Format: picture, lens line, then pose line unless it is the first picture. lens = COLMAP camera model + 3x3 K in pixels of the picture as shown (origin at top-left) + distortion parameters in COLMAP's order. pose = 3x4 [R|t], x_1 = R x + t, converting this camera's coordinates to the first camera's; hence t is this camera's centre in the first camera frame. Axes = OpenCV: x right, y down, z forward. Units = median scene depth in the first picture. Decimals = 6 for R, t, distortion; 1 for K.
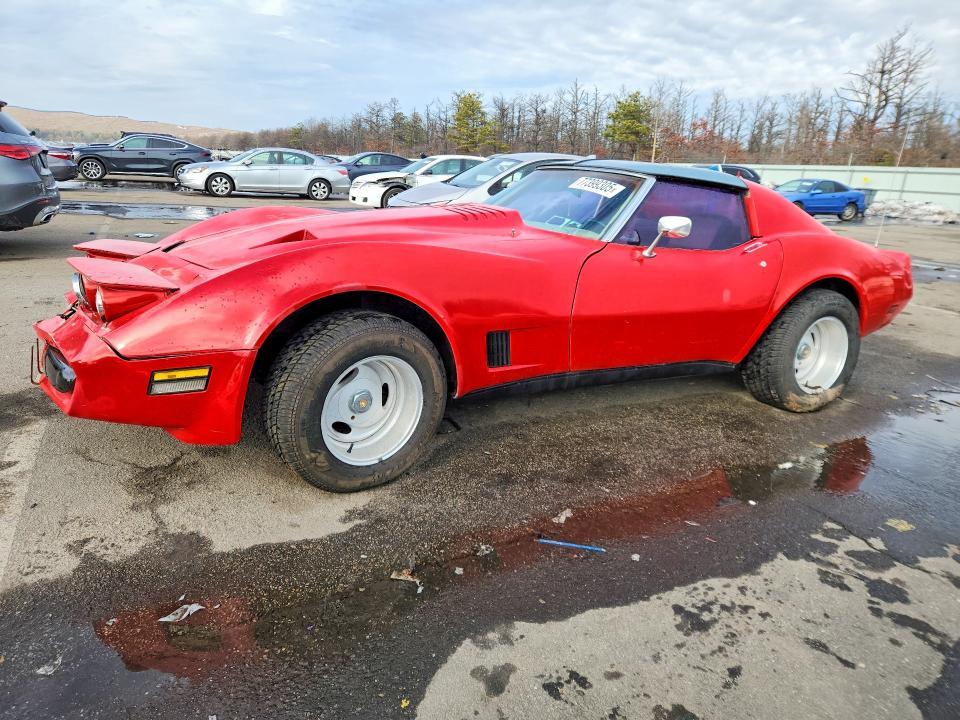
lens RADIAL K [[805.2, 0, 480.0], [0, 805.2, 360.0], [0, 0, 1]] dist [0.022083, -0.005183]
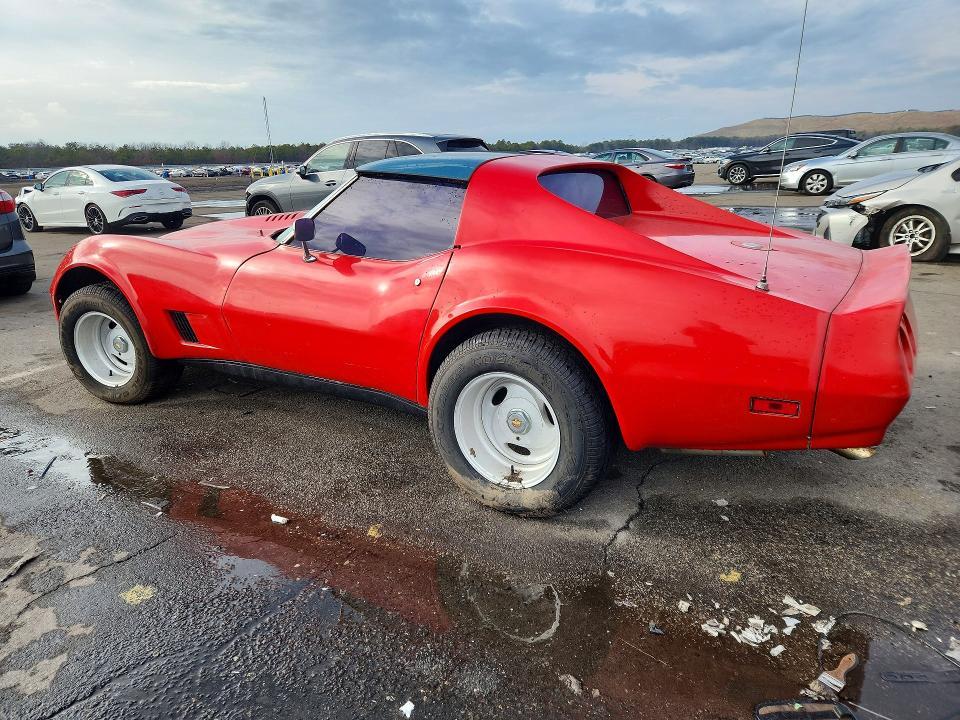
lens RADIAL K [[805.2, 0, 480.0], [0, 805.2, 360.0], [0, 0, 1]] dist [0.022083, -0.005183]
pose [[0.331463, 0.152951, -0.930988, 0.453080], [-0.150414, 0.982718, 0.107897, -0.057875], [0.931401, 0.104270, 0.348740, 0.335326]]
